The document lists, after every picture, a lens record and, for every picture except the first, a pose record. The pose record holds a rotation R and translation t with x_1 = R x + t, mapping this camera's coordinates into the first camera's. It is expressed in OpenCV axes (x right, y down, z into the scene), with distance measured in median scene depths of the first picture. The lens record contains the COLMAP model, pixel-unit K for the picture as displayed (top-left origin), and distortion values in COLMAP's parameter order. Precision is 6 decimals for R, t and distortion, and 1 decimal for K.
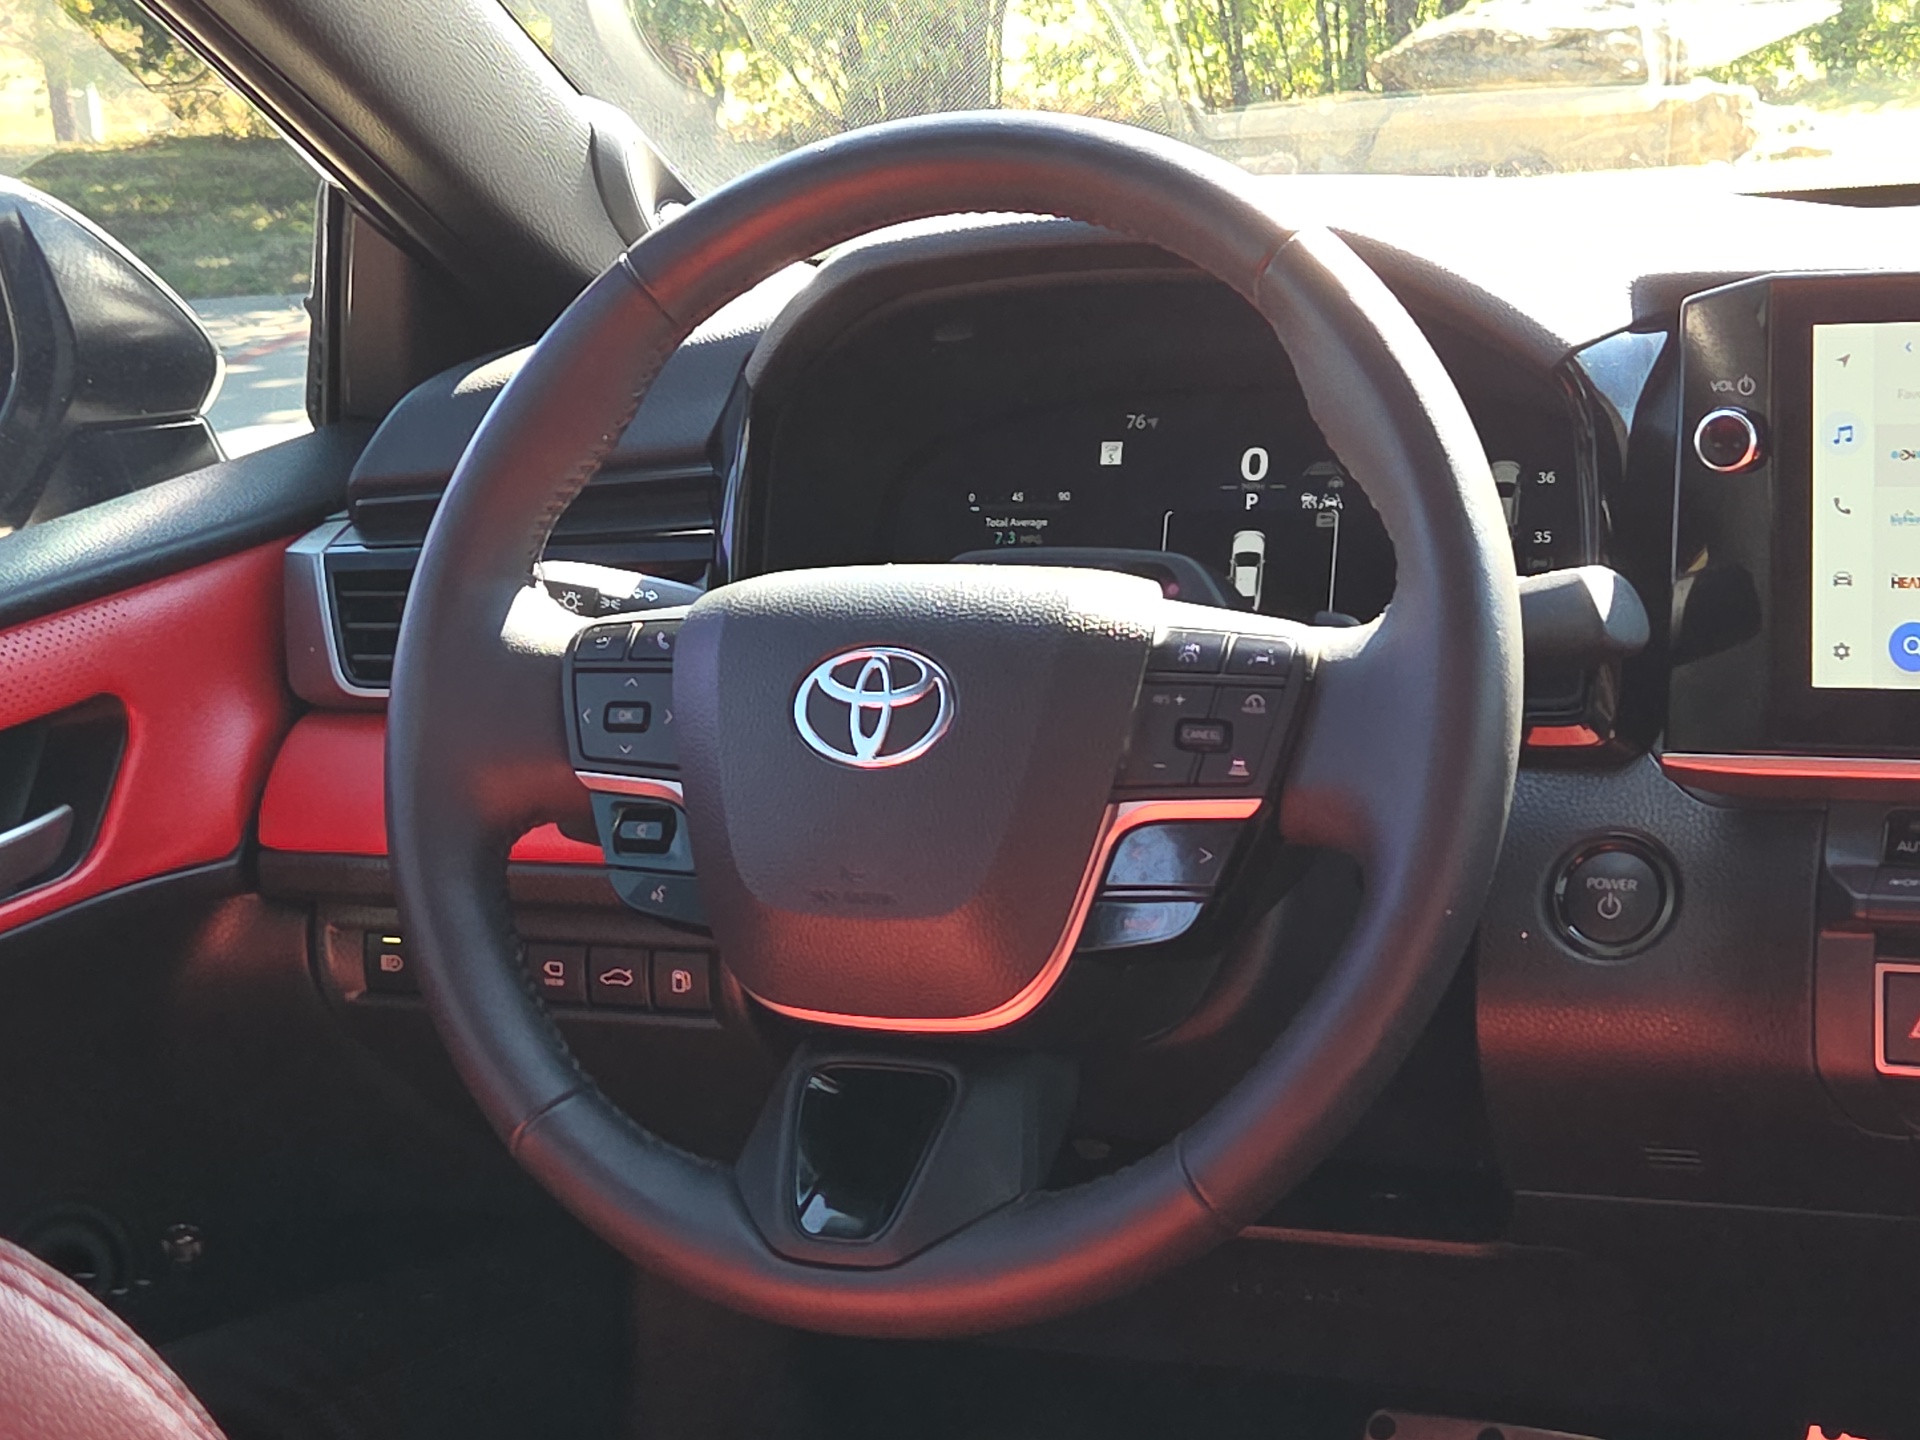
lens RADIAL K [[3632.6, 0, 960.3], [0, 3632.6, 710.8], [0, 0, 1]] dist [0.079983, 0.000000]
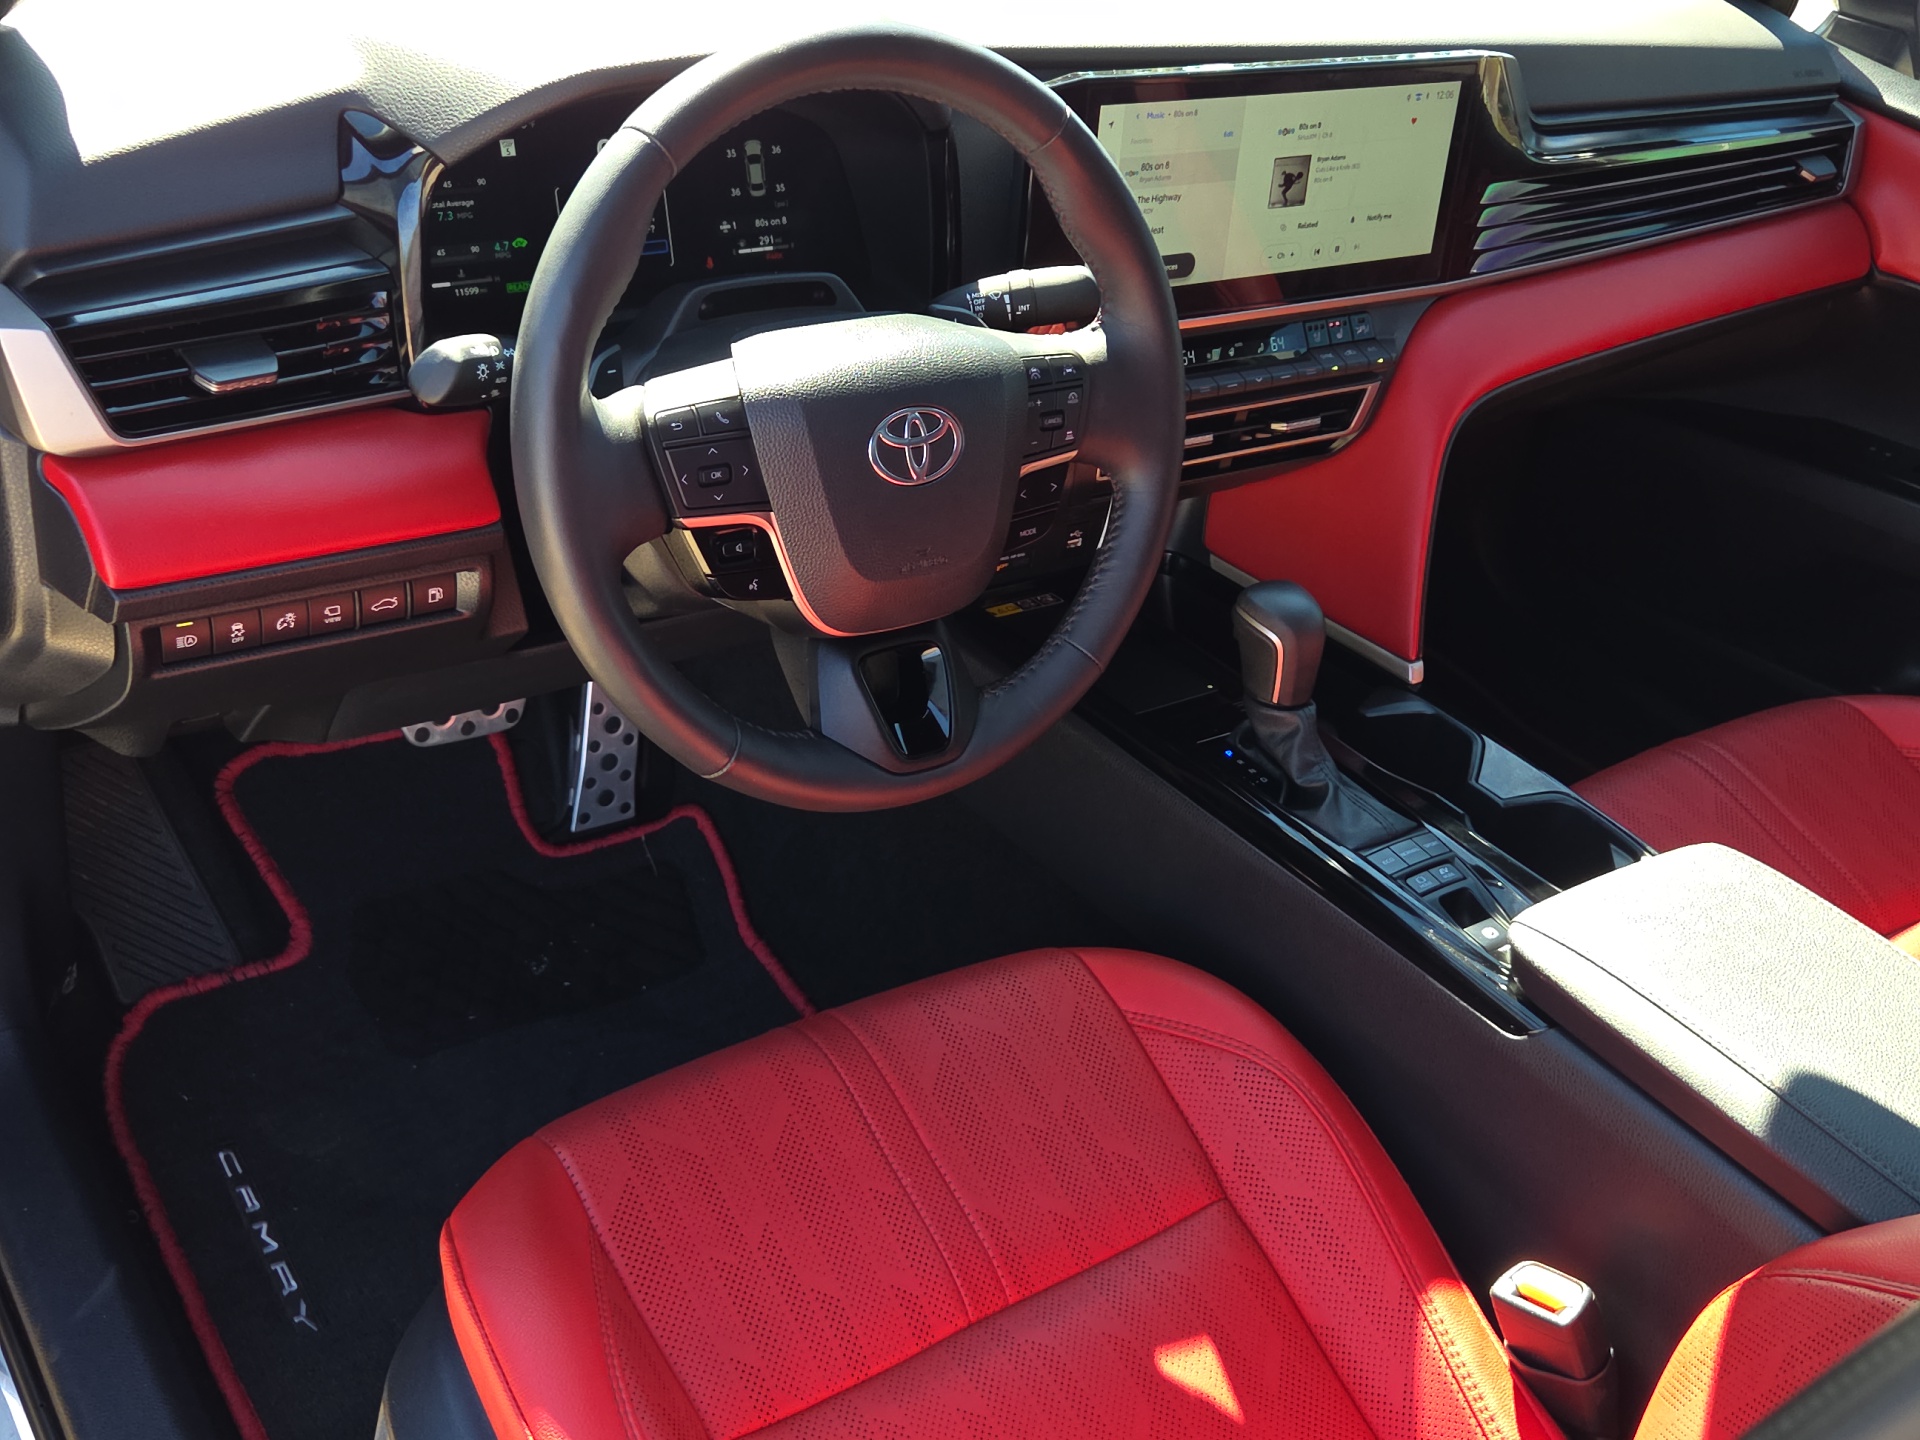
lens RADIAL K [[2020.3, 0, 953.3], [0, 2020.3, 727.0], [0, 0, 1]] dist [0.048117, 0.000000]
pose [[0.482700, -0.366532, 0.795396, -0.736312], [-0.014672, 0.904697, 0.425804, -0.257025], [-0.875663, -0.217206, 0.431319, 0.549340]]
